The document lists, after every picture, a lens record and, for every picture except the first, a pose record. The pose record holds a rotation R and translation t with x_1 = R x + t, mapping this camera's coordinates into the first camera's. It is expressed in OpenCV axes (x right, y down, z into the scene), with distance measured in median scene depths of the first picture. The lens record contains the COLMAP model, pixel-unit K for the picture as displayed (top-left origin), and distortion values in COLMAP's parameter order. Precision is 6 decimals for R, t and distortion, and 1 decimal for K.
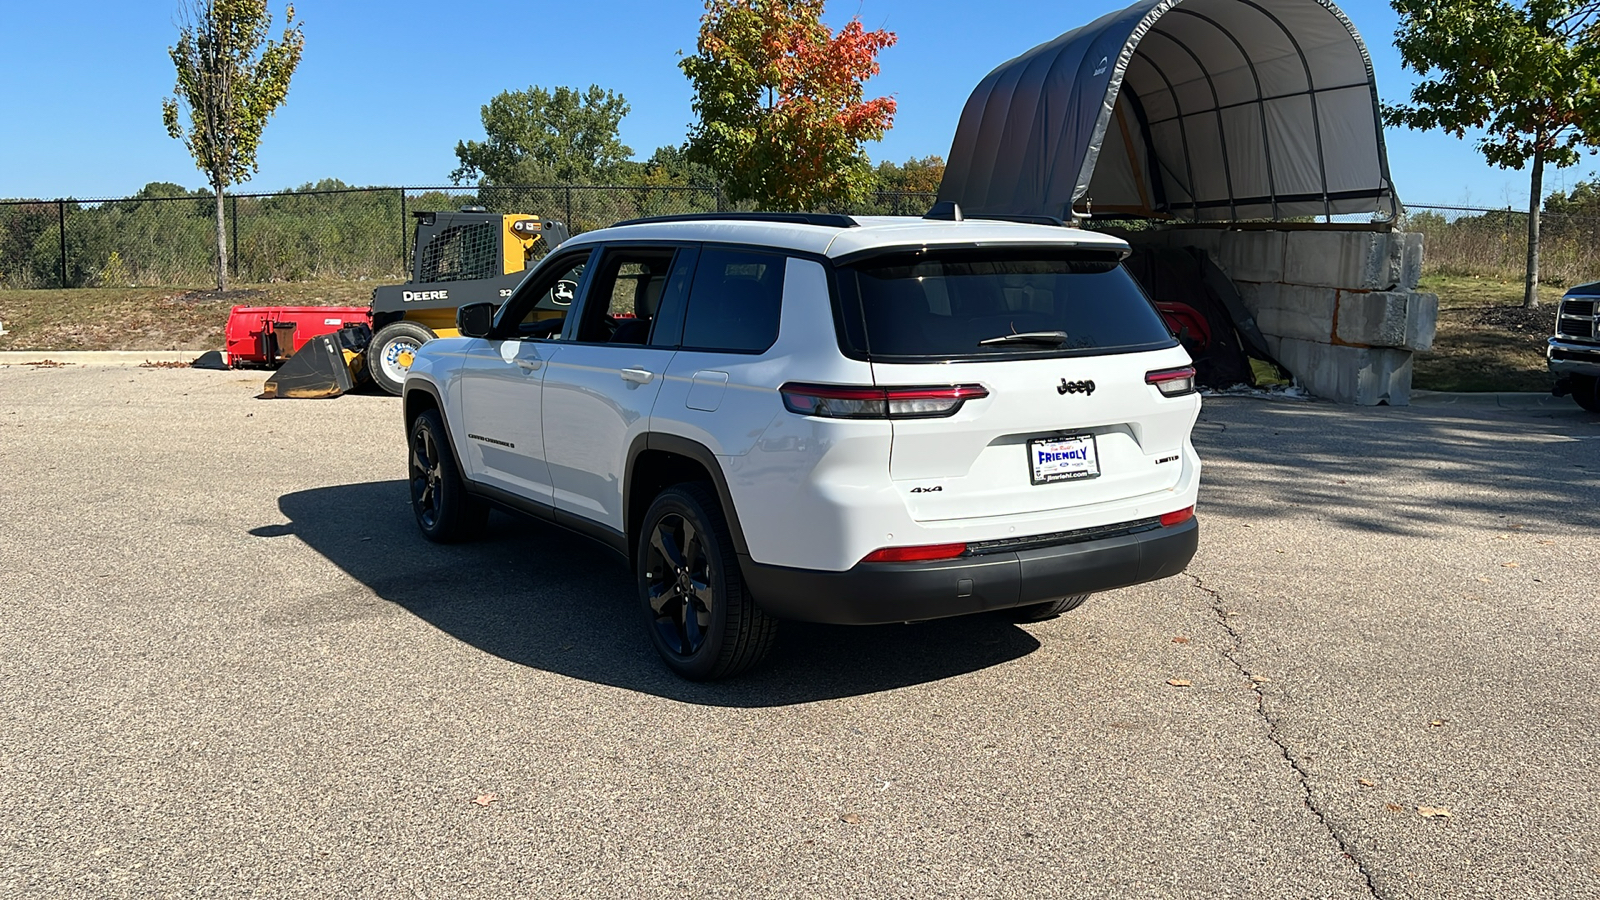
lens RADIAL K [[1347.9, 0, 796.8], [0, 1347.9, 492.6], [0, 0, 1]] dist [0.138161, -0.223438]
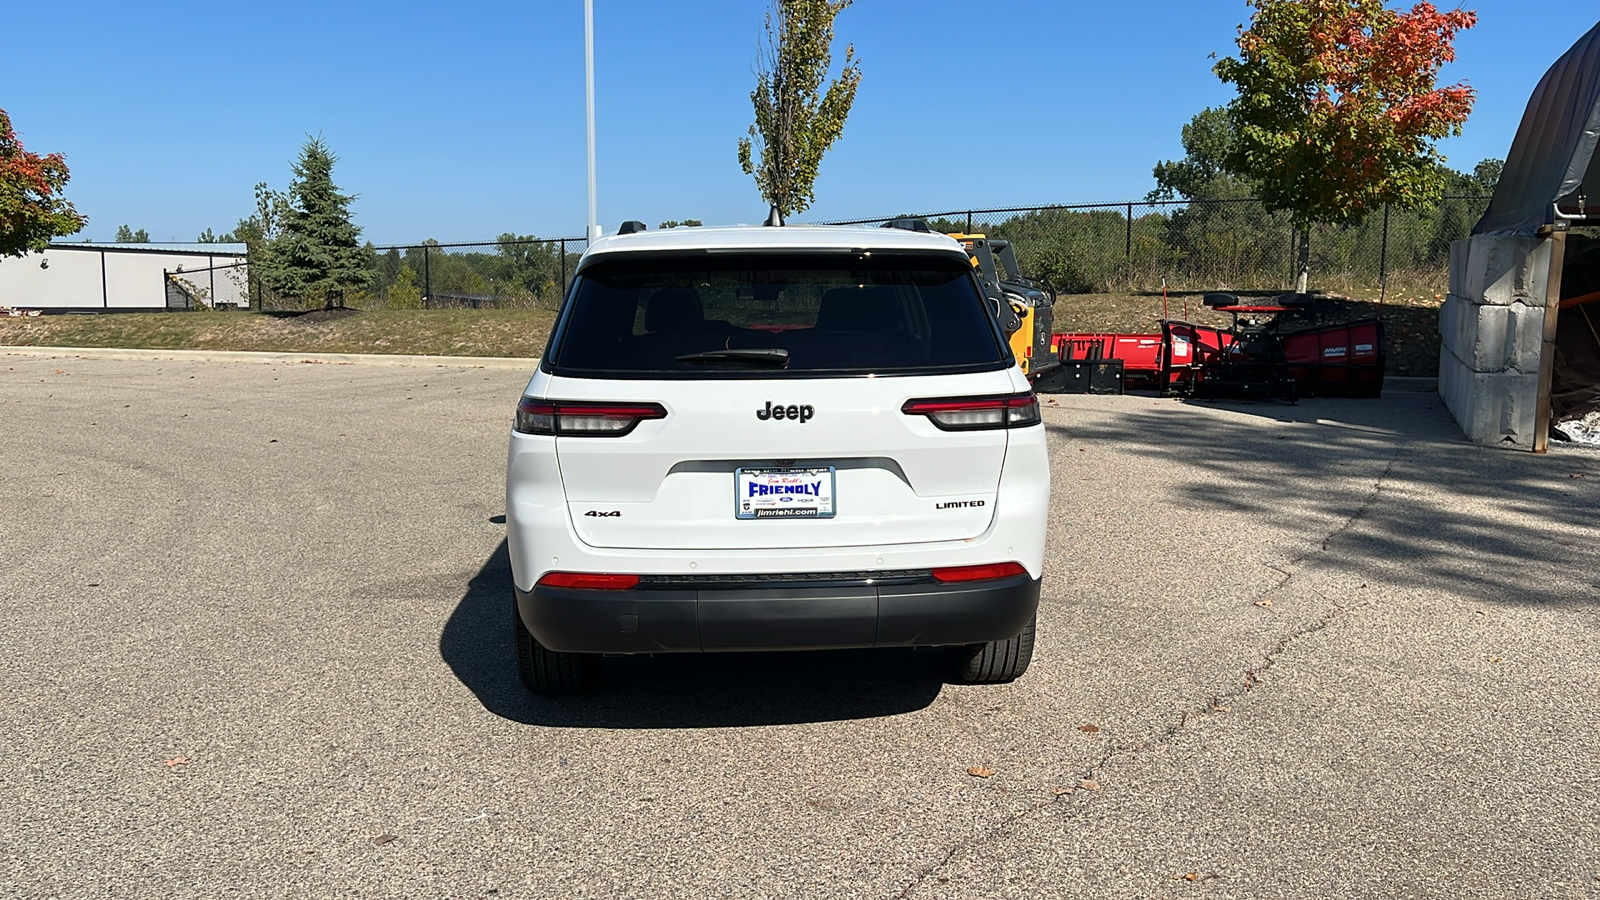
lens RADIAL K [[1368.9, 0, 804.1], [0, 1368.9, 494.1], [0, 0, 1]] dist [0.089703, -0.133755]
pose [[0.877637, 0.070997, -0.474038, 0.193322], [-0.078623, 0.996897, 0.003743, -0.008707], [0.472833, 0.033985, 0.880496, 0.067090]]
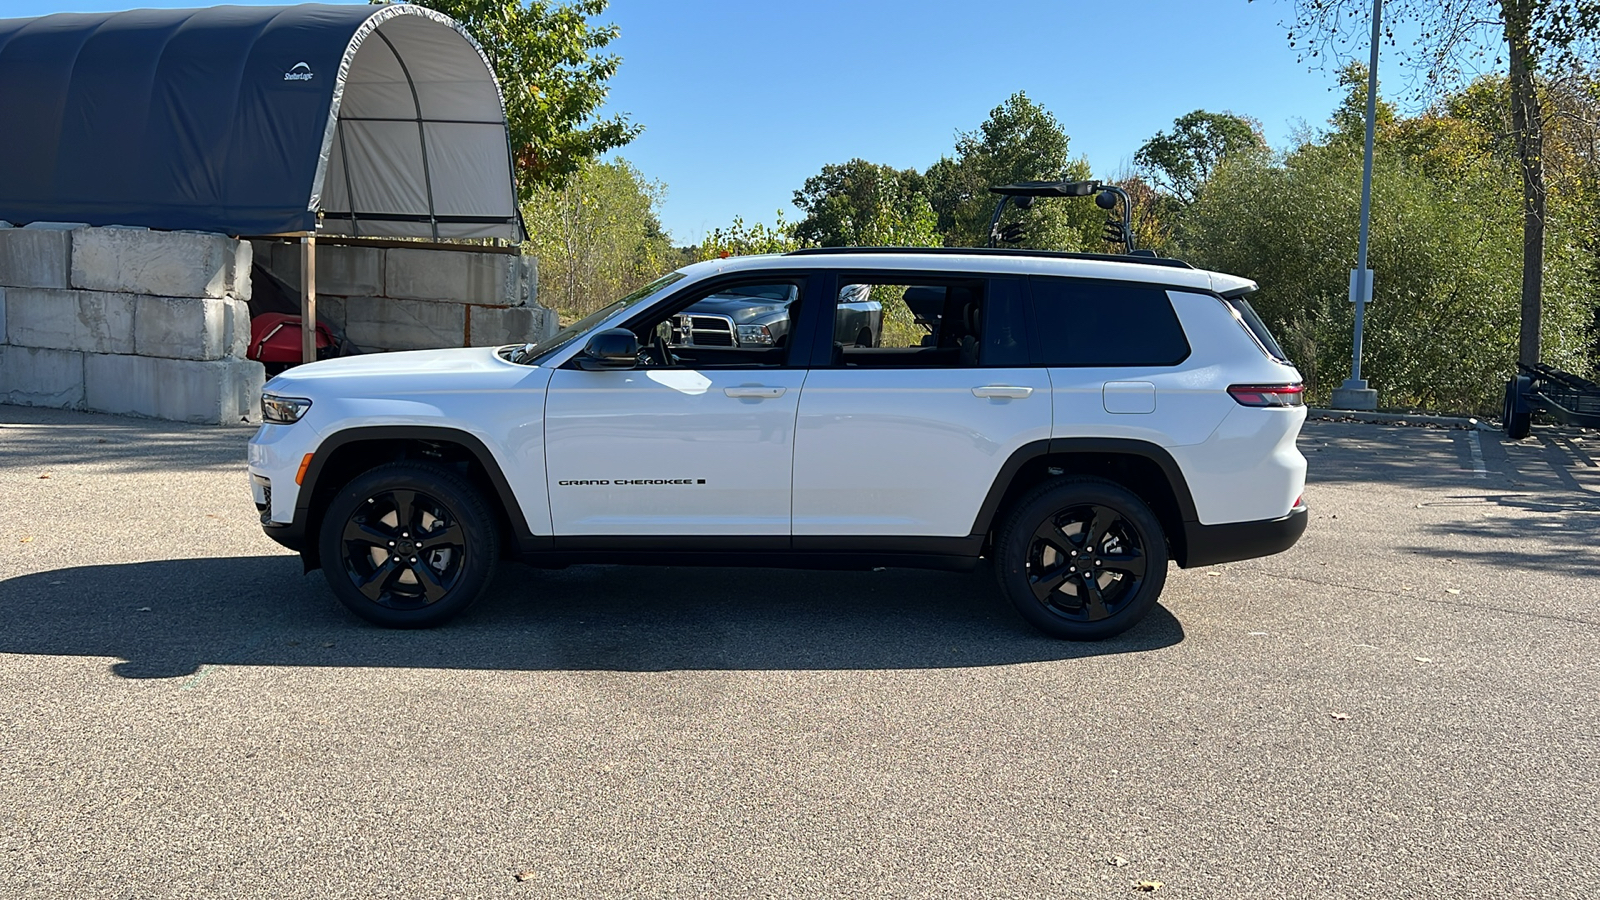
lens RADIAL K [[1368.9, 0, 804.1], [0, 1368.9, 494.1], [0, 0, 1]] dist [0.089703, -0.133755]
pose [[0.546404, -0.113798, 0.829755, -0.411023], [0.118001, 0.991304, 0.058249, -0.031035], [-0.829168, 0.066084, 0.555080, 0.178366]]
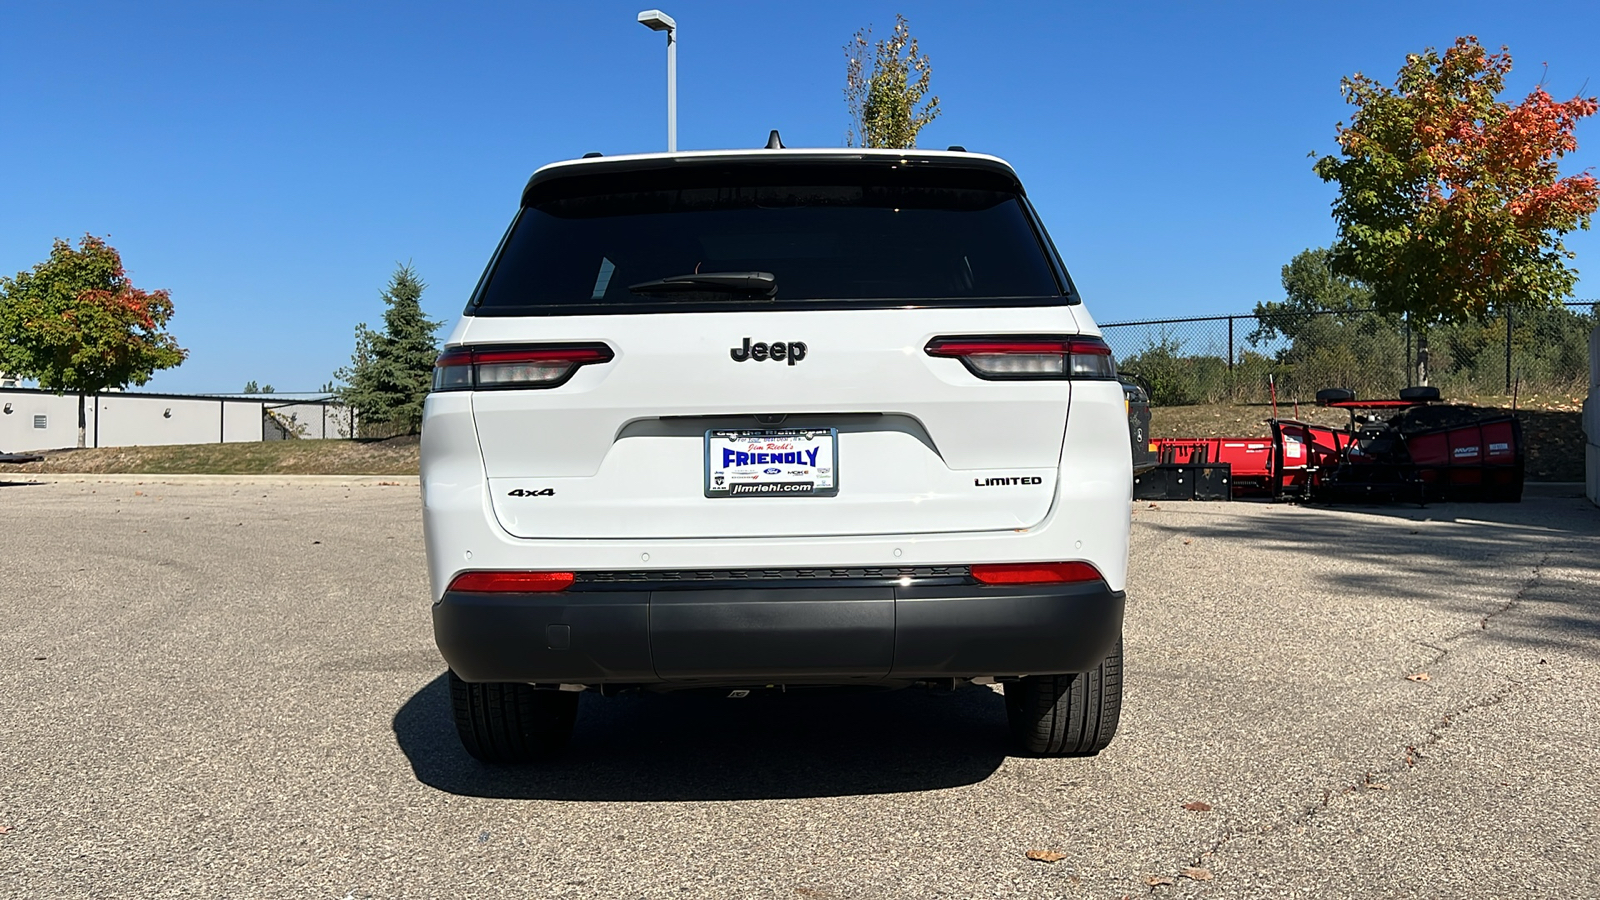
lens RADIAL K [[1385.0, 0, 807.3], [0, 1385.0, 453.0], [0, 0, 1]] dist [0.031083, -0.007300]
pose [[0.842323, 0.001014, -0.538973, 0.176373], [-0.081954, 0.988611, -0.126220, 0.016615], [0.532707, 0.150489, 0.832813, 0.136612]]
